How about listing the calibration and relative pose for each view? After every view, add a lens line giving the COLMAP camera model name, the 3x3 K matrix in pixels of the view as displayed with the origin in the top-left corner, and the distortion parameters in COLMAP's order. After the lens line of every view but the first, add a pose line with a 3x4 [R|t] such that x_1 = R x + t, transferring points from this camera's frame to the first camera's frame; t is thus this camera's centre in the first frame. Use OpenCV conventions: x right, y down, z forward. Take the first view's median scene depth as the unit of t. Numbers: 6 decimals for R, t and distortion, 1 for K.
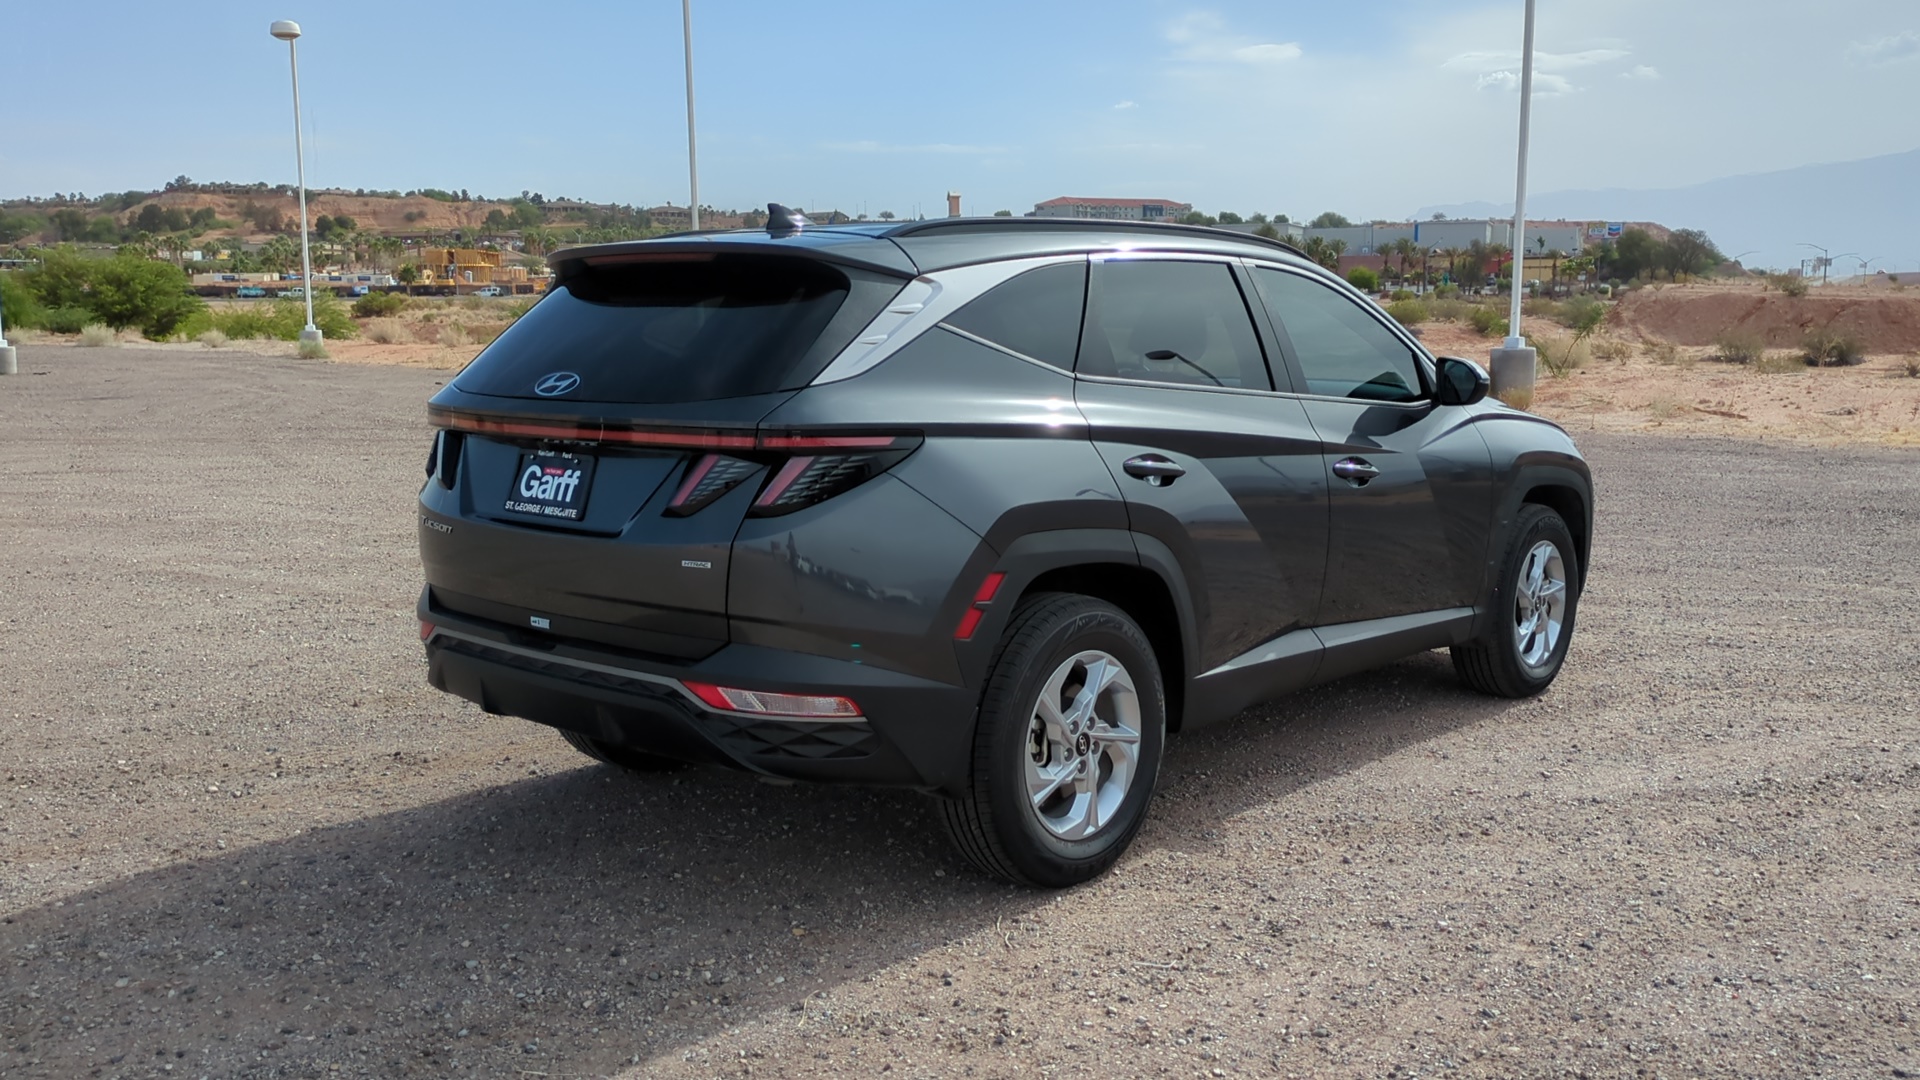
lens RADIAL K [[1621.5, 0, 959.7], [0, 1621.5, 550.6], [0, 0, 1]] dist [0.053198, -0.084012]
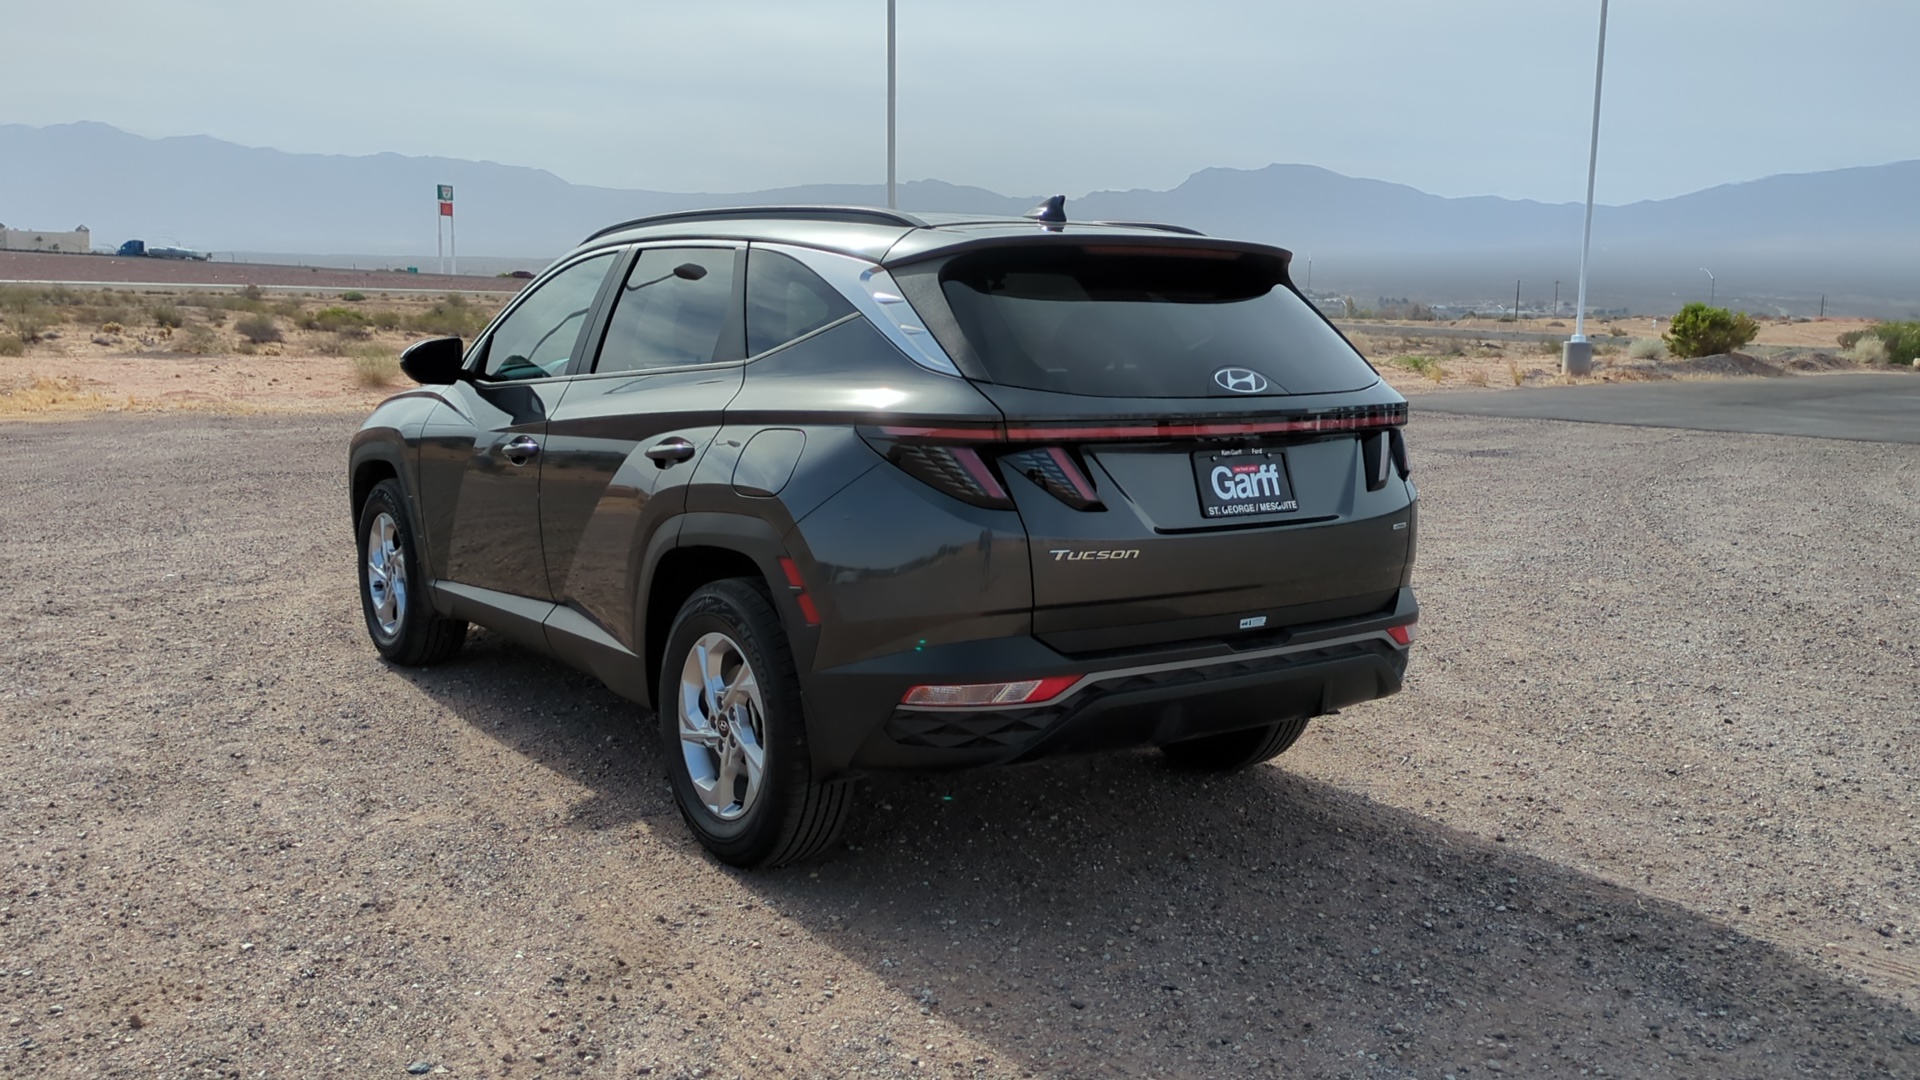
lens RADIAL K [[1621.5, 0, 956.4], [0, 1621.5, 541.3], [0, 0, 1]] dist [0.053198, -0.084012]
pose [[0.221249, -0.132955, 0.966112, -1.248948], [0.121192, 0.986732, 0.108039, -0.133343], [-0.967658, 0.093181, 0.234427, 0.941210]]
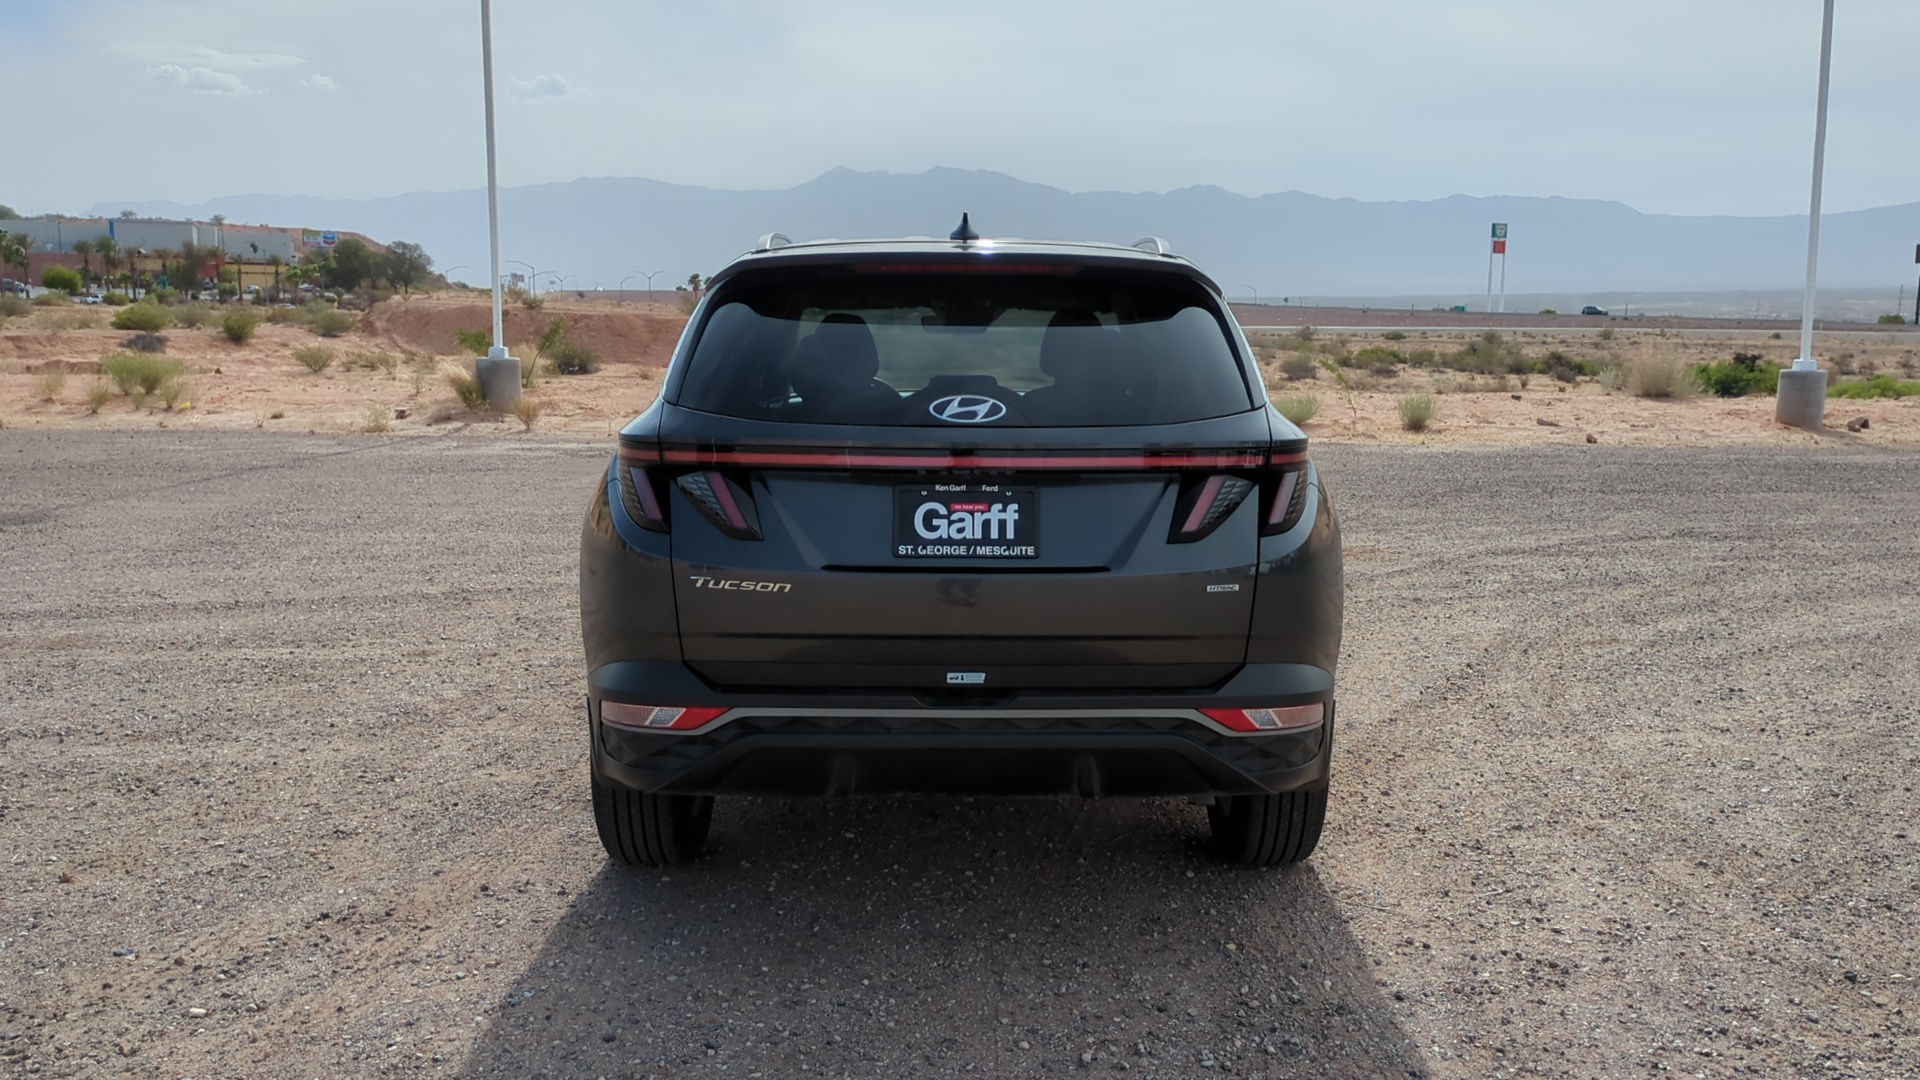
lens RADIAL K [[1621.5, 0, 1003.5], [0, 1621.5, 555.8], [0, 0, 1]] dist [0.053198, -0.084012]
pose [[0.727267, -0.084731, 0.681105, -0.842294], [0.086324, 0.995763, 0.031700, -0.048629], [-0.680905, 0.035741, 0.731499, 0.337776]]
